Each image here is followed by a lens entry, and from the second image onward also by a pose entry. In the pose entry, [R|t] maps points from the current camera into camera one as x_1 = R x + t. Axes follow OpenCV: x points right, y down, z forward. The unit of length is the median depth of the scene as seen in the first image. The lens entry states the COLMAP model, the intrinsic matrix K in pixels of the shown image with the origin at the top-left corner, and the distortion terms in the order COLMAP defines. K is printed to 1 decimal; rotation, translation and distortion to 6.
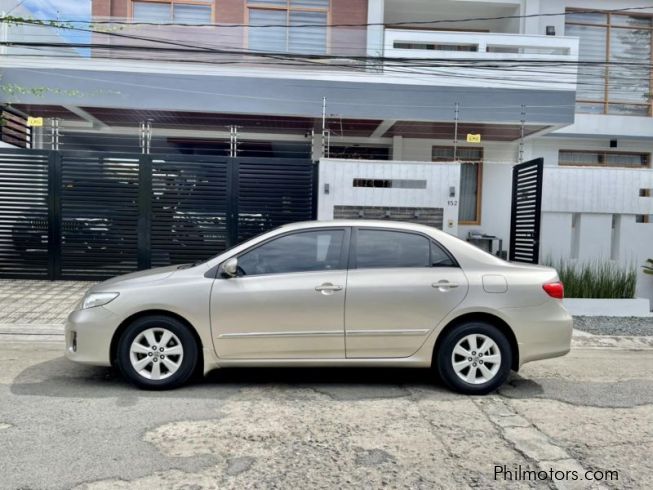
lens RADIAL K [[480.6, 0, 326.5], [0, 480.6, 245.0], [0, 0, 1]] dist [0.024053, -0.001475]
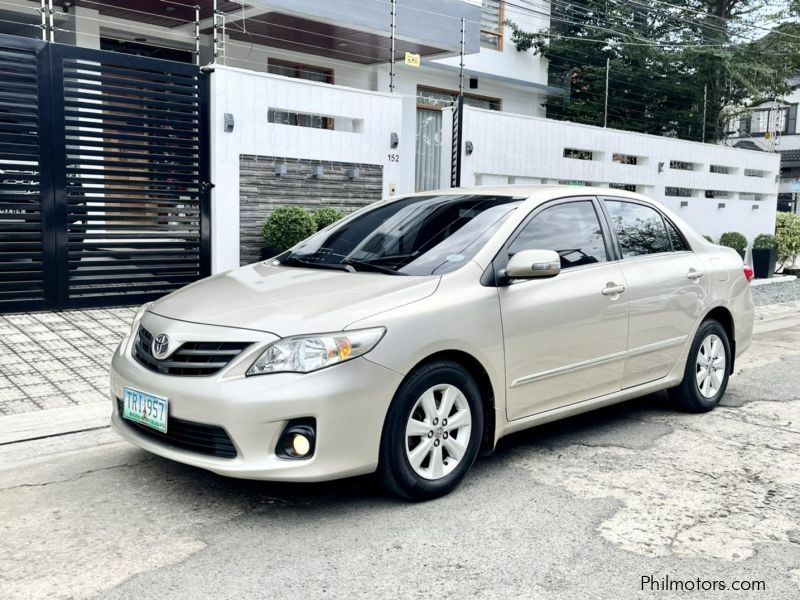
lens RADIAL K [[783.0, 0, 400.0], [0, 783.0, 300.0], [0, 0, 1]] dist [0.030734, -0.011181]
pose [[0.773224, -0.078759, 0.629223, -0.915241], [0.017725, 0.994554, 0.102705, -0.009748], [-0.633885, -0.068261, 0.770409, 0.365615]]
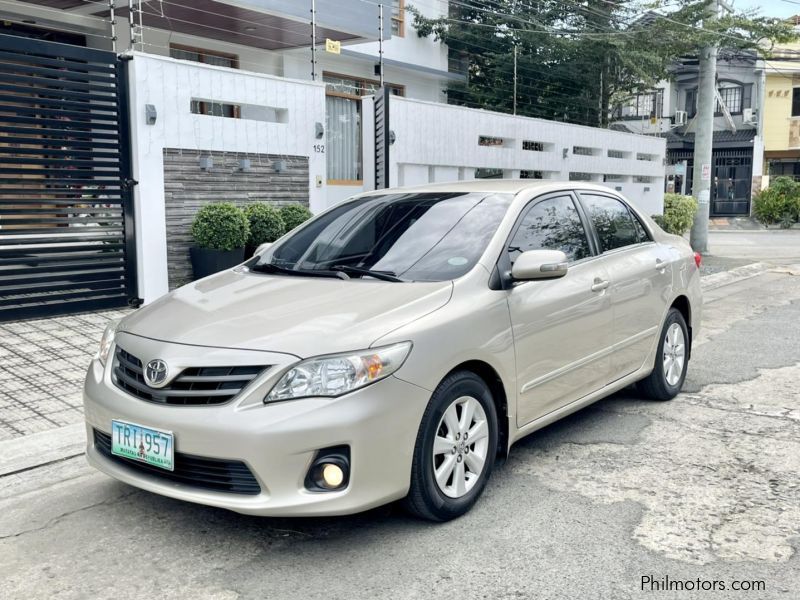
lens RADIAL K [[783.0, 0, 400.0], [0, 783.0, 300.0], [0, 0, 1]] dist [0.030734, -0.011181]
pose [[0.670306, -0.120135, 0.732296, -0.975659], [0.040601, 0.991268, 0.125457, -0.033771], [-0.740973, -0.054363, 0.669331, 0.500393]]
